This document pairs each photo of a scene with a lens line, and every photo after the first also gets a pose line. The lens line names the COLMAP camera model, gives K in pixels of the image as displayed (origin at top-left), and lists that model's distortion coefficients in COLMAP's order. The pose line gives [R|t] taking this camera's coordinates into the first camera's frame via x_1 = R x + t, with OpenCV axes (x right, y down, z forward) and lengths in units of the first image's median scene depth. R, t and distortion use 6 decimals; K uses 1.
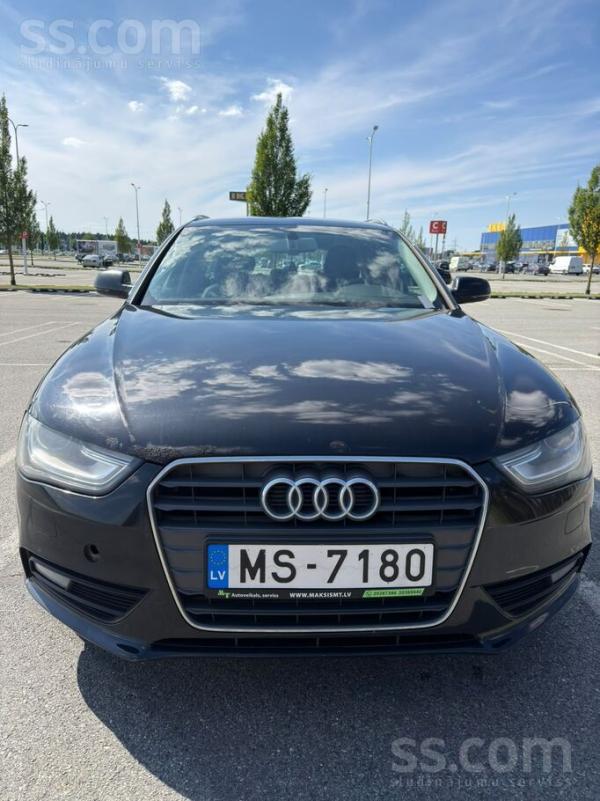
lens RADIAL K [[582.1, 0, 298.4], [0, 582.1, 399.0], [0, 0, 1]] dist [0.005922, -0.001623]
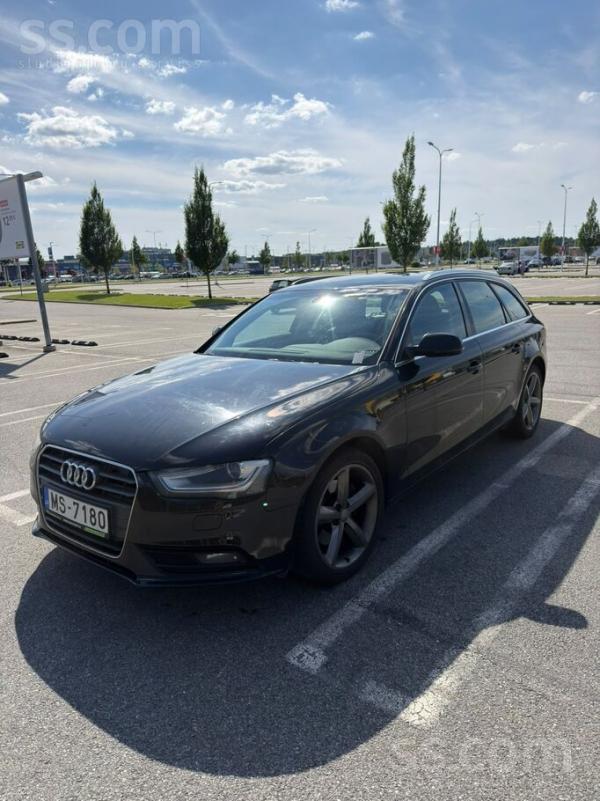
lens RADIAL K [[582.1, 0, 300.3], [0, 582.1, 399.8], [0, 0, 1]] dist [0.005922, -0.001623]
pose [[0.754446, 0.091454, -0.649959, 1.128514], [-0.093655, 0.995112, 0.031309, -0.127234], [0.649646, 0.037251, 0.759324, 0.001518]]
